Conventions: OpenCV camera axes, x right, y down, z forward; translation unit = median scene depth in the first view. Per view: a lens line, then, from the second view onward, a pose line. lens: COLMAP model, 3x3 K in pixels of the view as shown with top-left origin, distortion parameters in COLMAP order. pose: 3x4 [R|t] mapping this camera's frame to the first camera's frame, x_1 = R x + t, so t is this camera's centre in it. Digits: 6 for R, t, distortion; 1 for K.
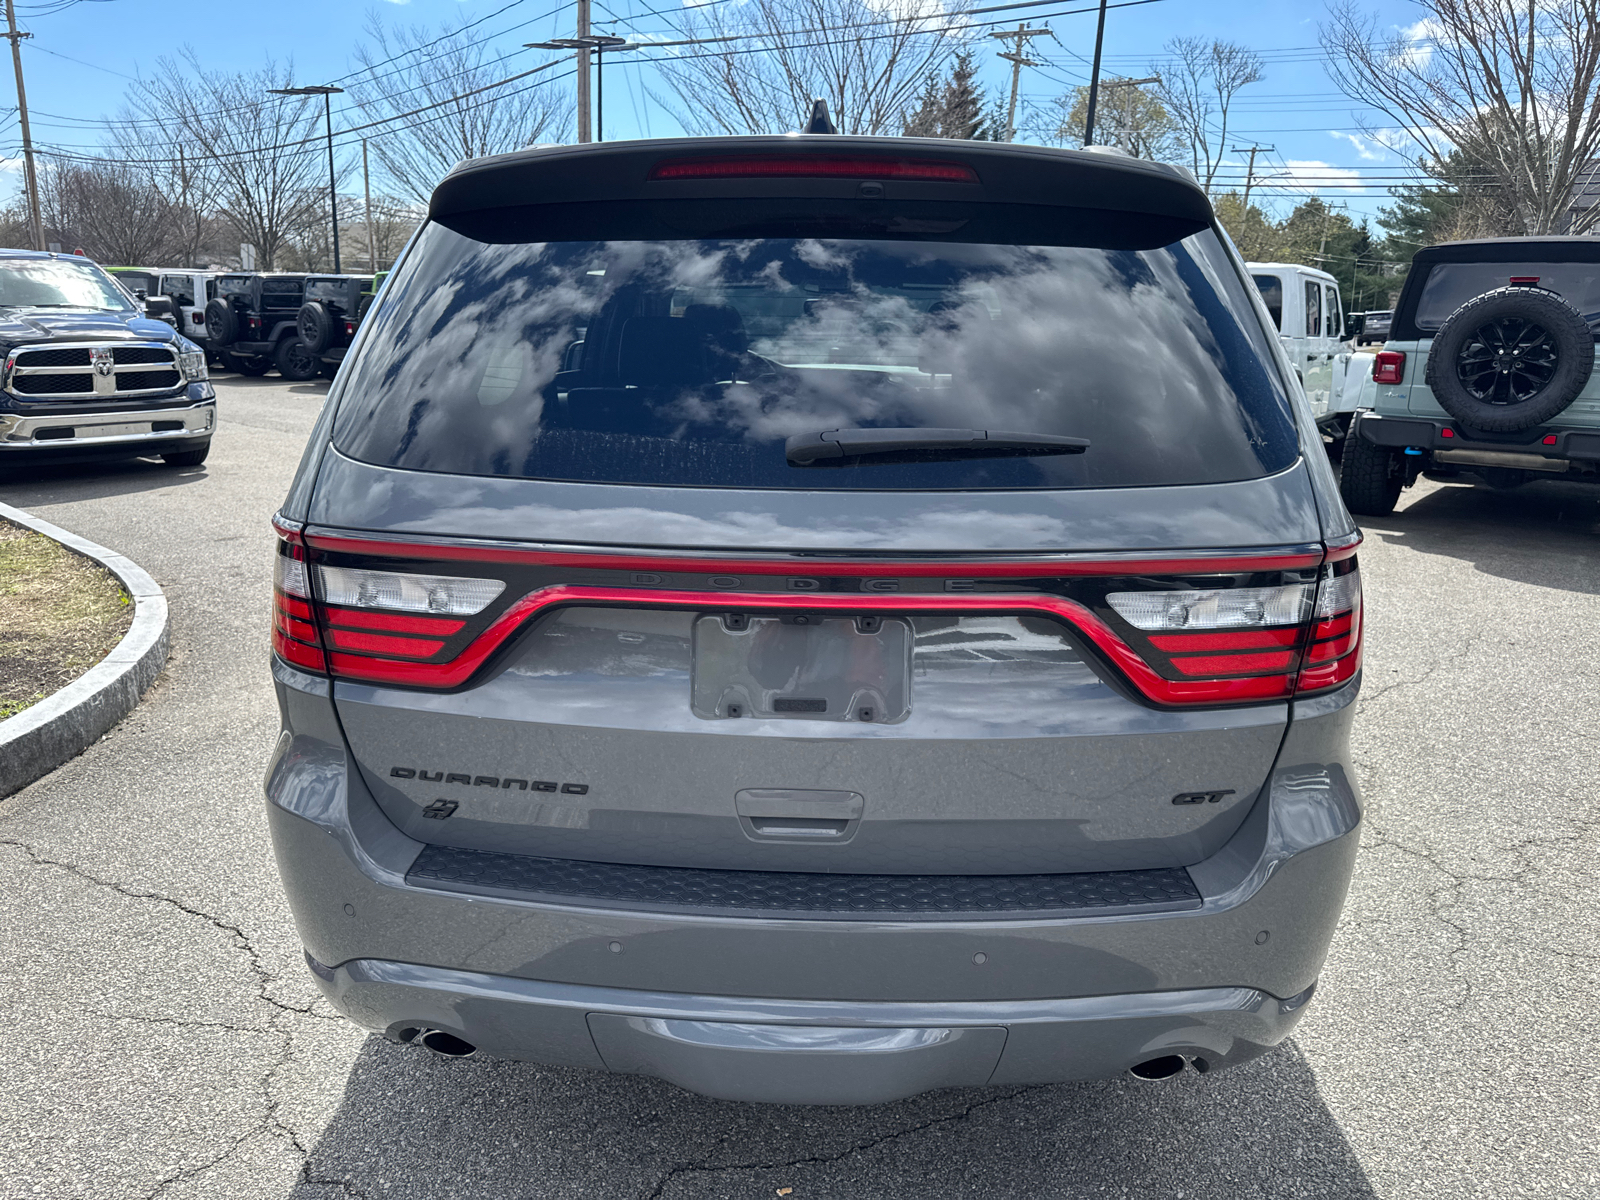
lens RADIAL K [[1139.9, 0, 800.0], [0, 1139.9, 600.0], [0, 0, 1]] dist [0.000689, -0.000700]
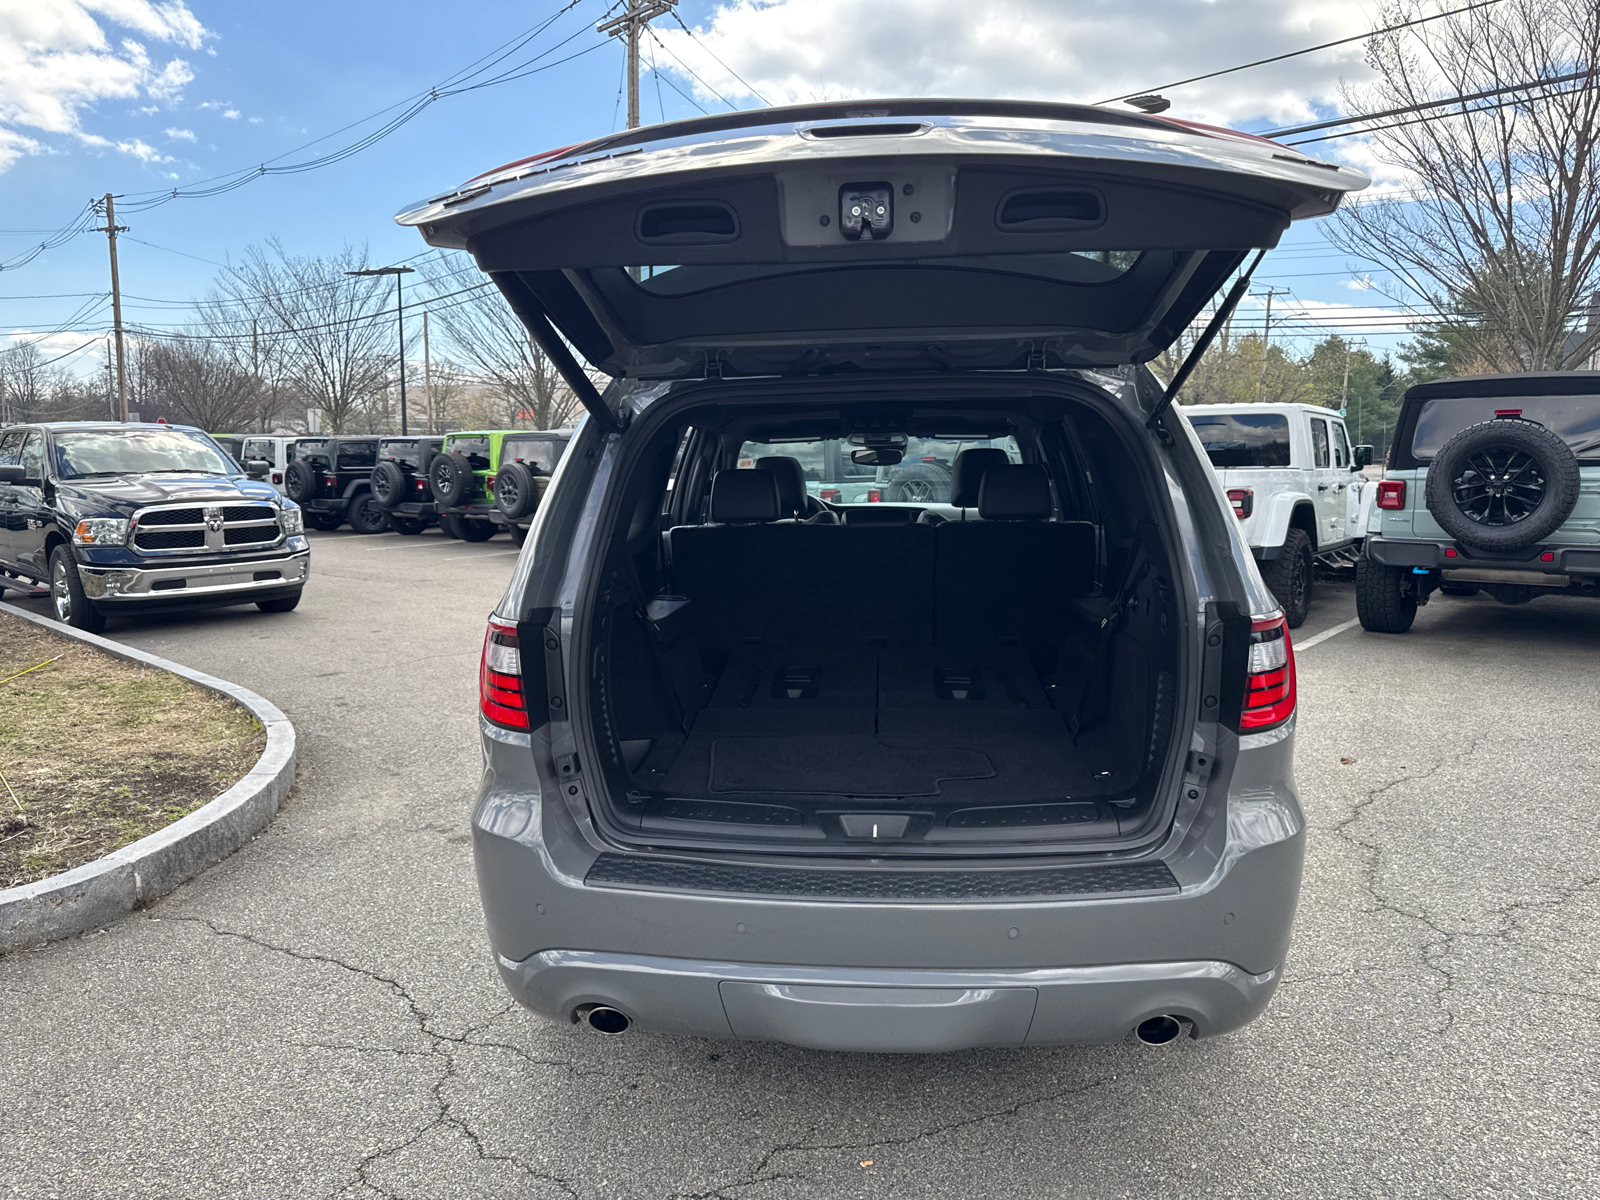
lens RADIAL K [[1136.3, 0, 804.5], [0, 1136.3, 588.6], [0, 0, 1]] dist [0.009849, -0.000731]
pose [[0.999263, -0.023257, -0.030525, -0.007230], [0.019003, 0.990946, -0.132906, 0.017113], [0.033340, 0.132228, 0.990658, -0.075152]]
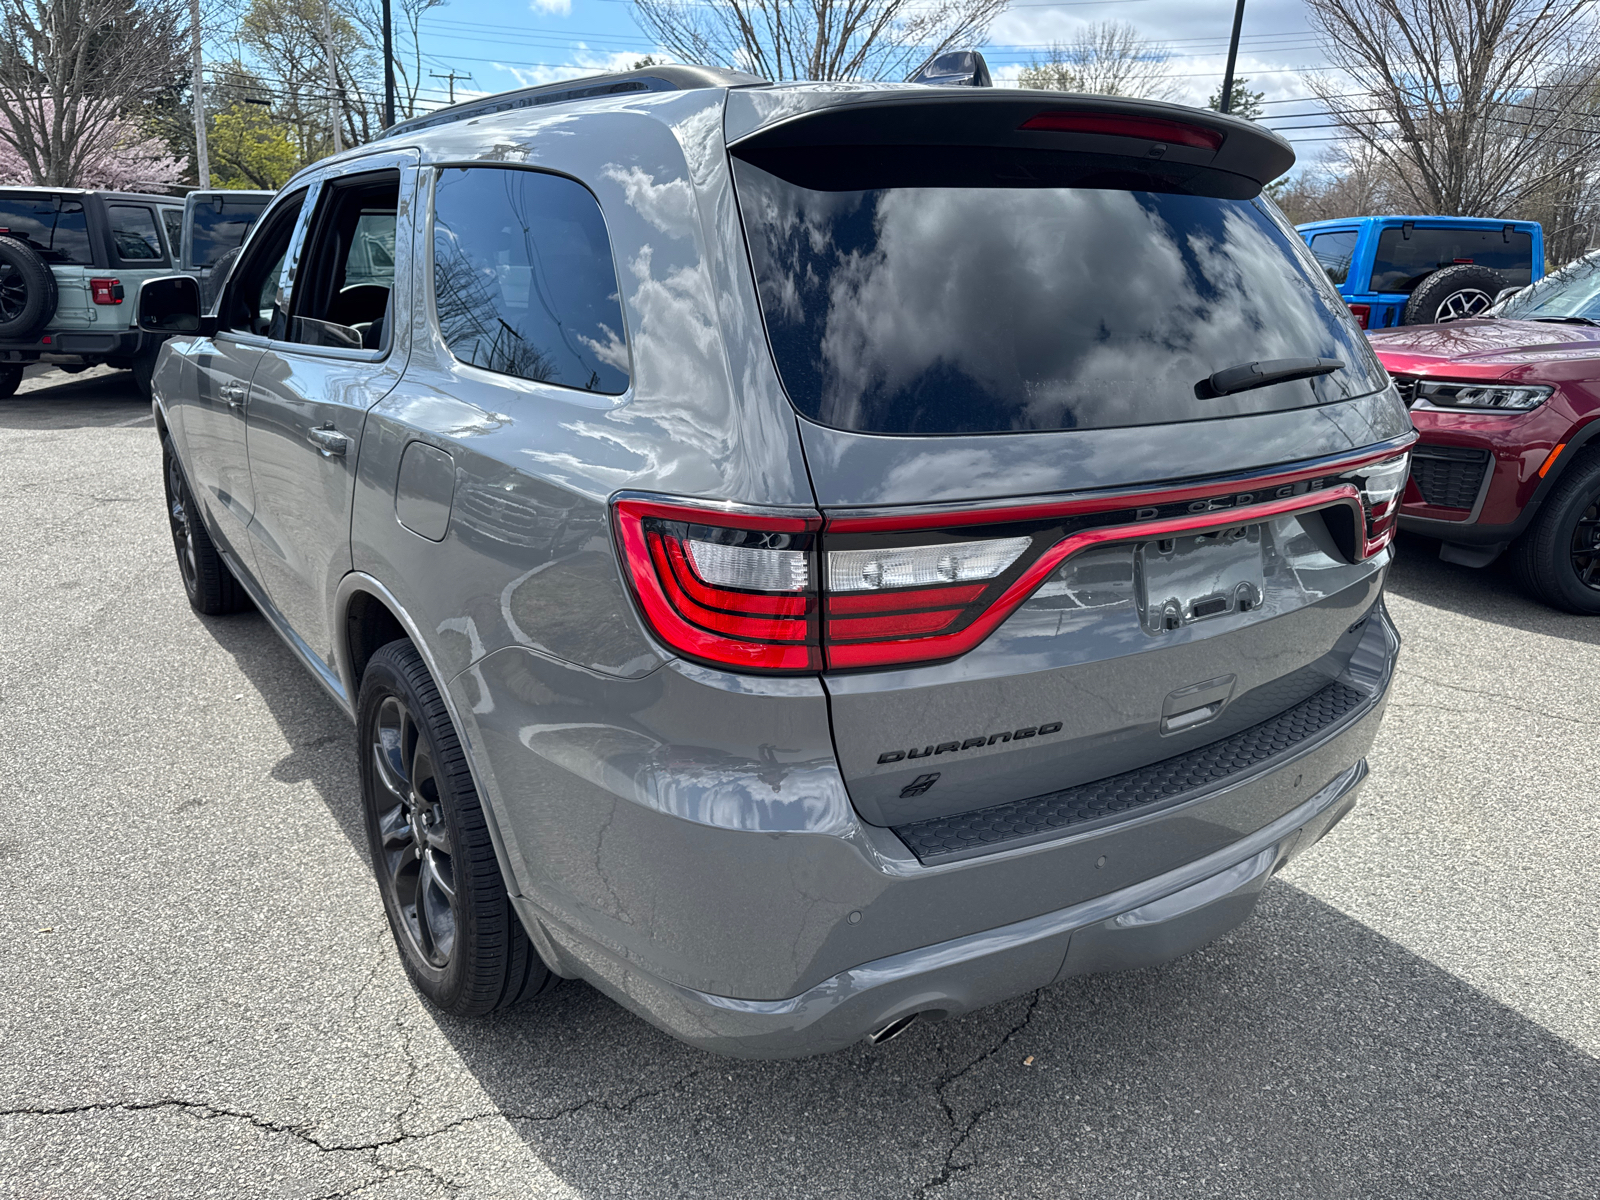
lens RADIAL K [[1136.3, 0, 804.5], [0, 1136.3, 588.6], [0, 0, 1]] dist [0.009849, -0.000731]
pose [[0.792128, -0.163658, 0.588005, -0.192763], [0.133403, 0.986512, 0.094860, -0.017681], [-0.595598, 0.003301, 0.803276, 0.059680]]
